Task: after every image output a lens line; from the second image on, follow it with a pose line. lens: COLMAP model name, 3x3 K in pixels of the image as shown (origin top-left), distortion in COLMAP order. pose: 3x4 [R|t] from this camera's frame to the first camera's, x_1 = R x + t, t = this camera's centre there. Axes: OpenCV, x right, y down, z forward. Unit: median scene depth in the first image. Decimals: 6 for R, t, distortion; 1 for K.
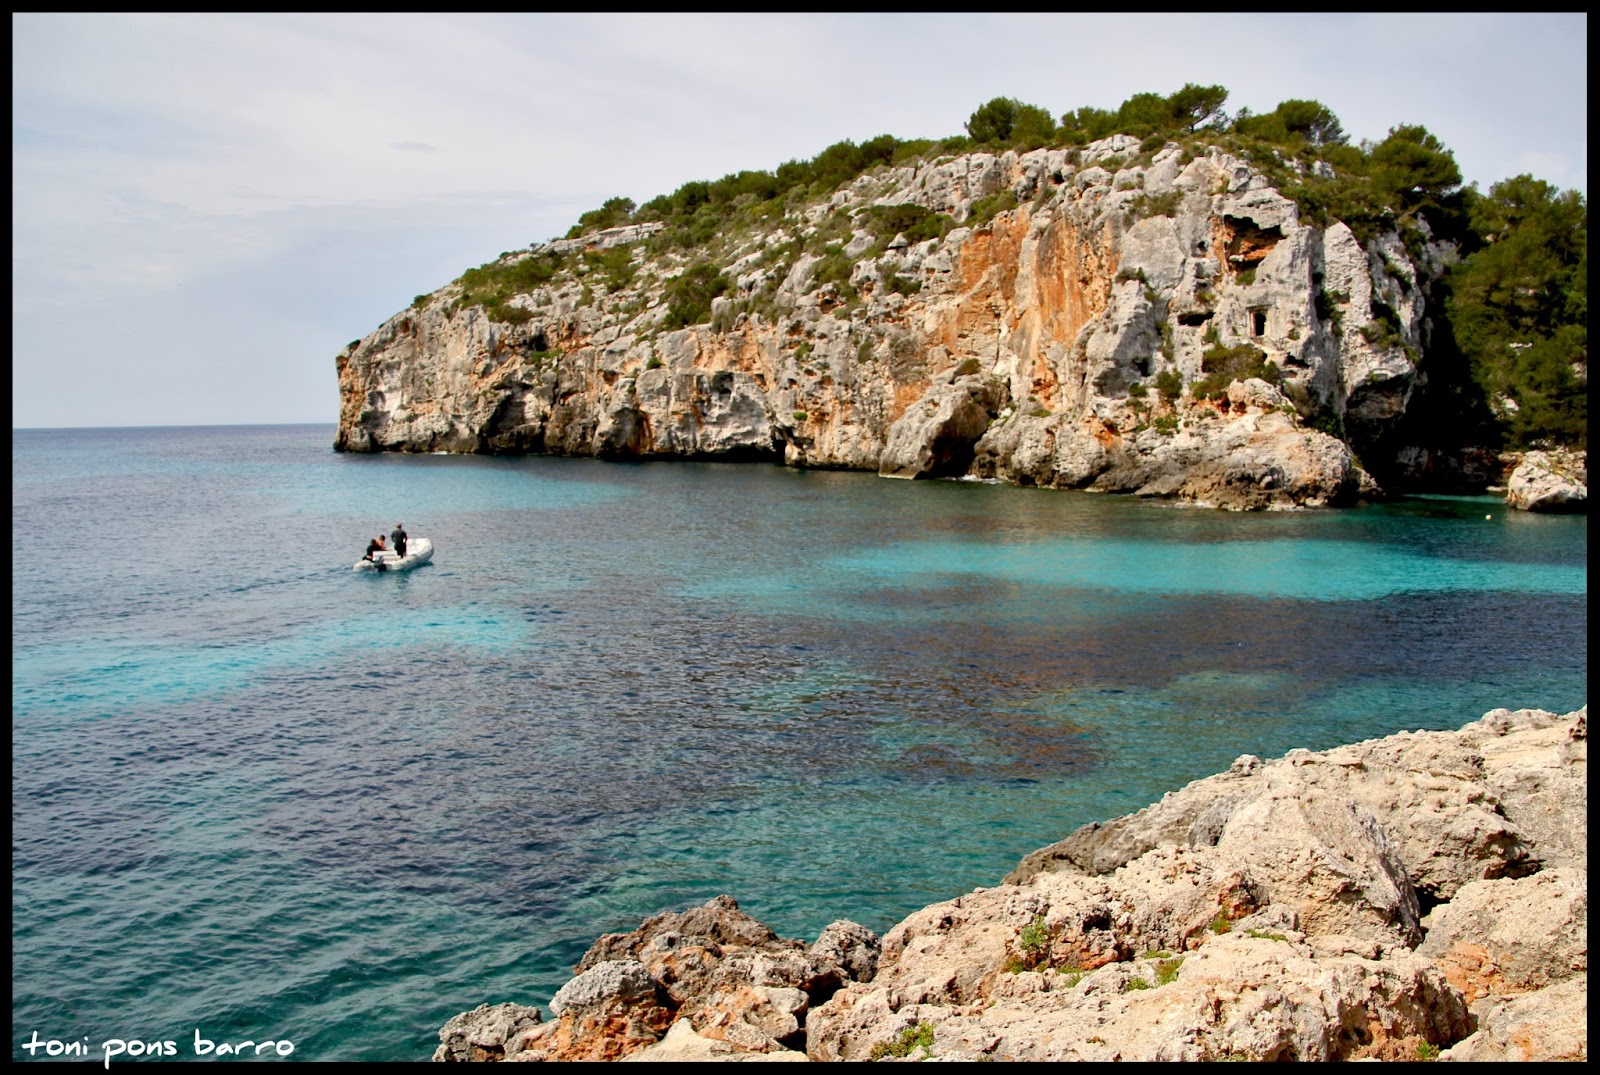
lens RADIAL K [[1283.9, 0, 799.1], [0, 1283.9, 573.7], [0, 0, 1]] dist [-0.171411, 0.118030]
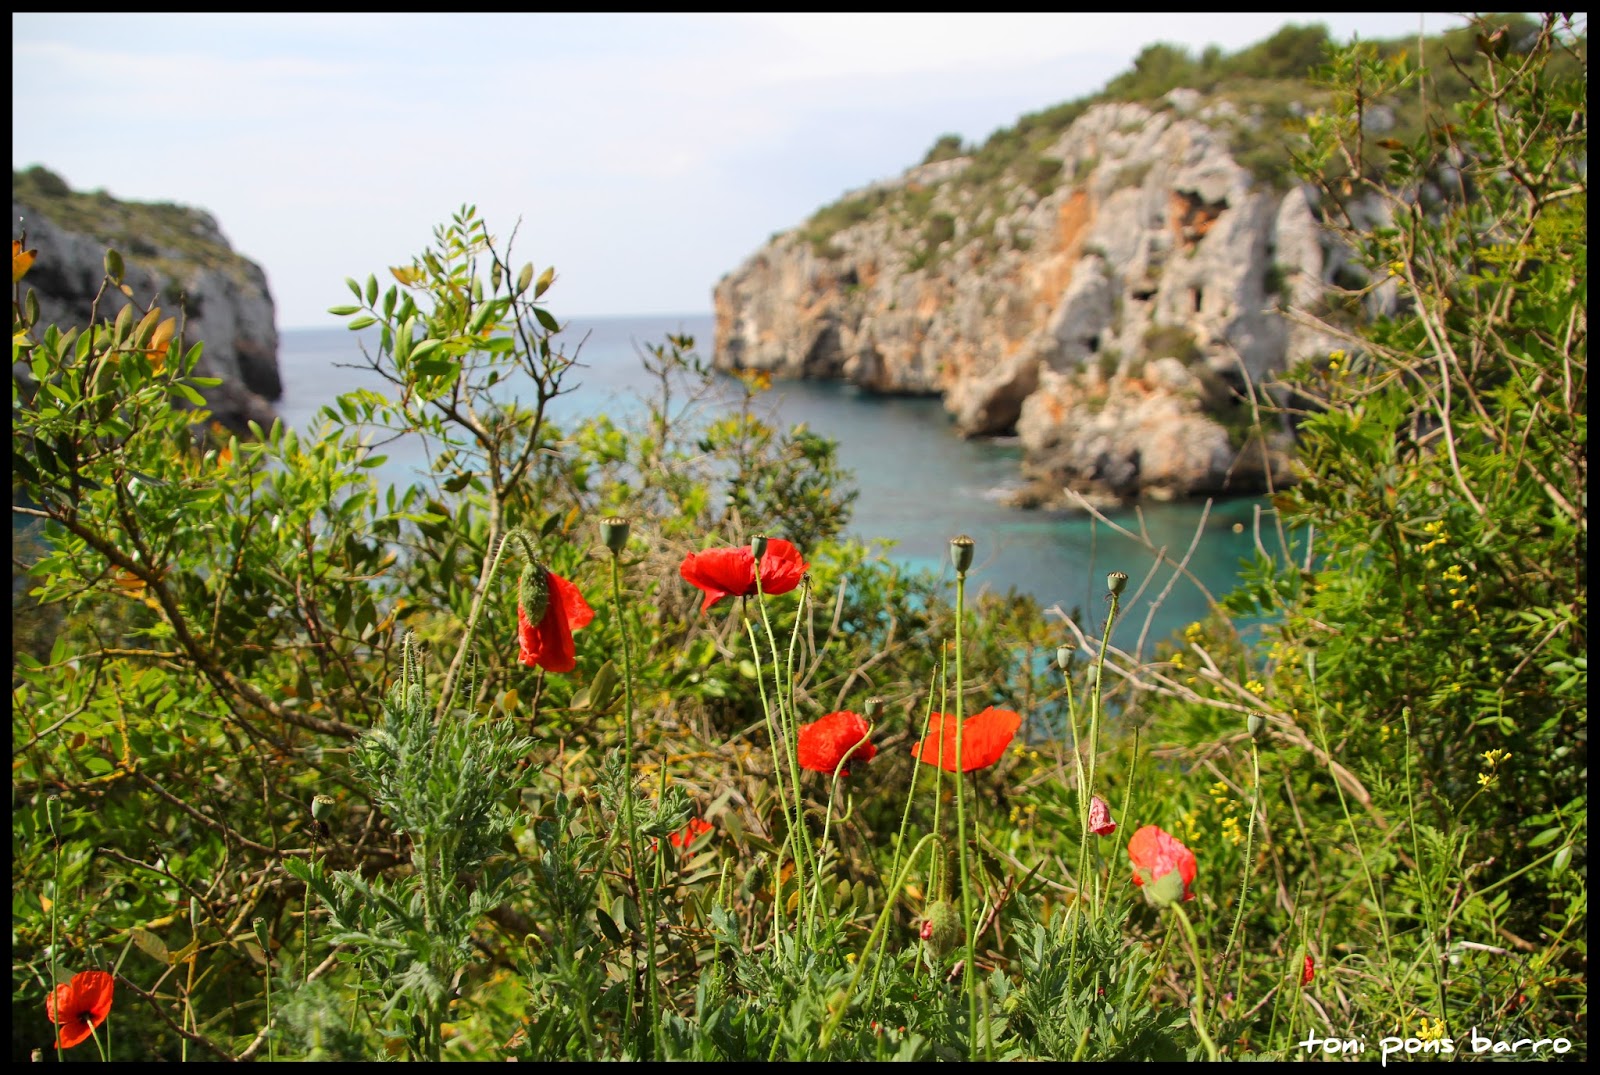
lens RADIAL K [[1283.9, 0, 799.1], [0, 1283.9, 573.7], [0, 0, 1]] dist [-0.171411, 0.118030]
pose [[0.891593, 0.077756, -0.446113, 0.531698], [-0.037472, 0.994438, 0.098436, -0.071937], [0.451285, -0.071048, 0.889547, -0.021598]]
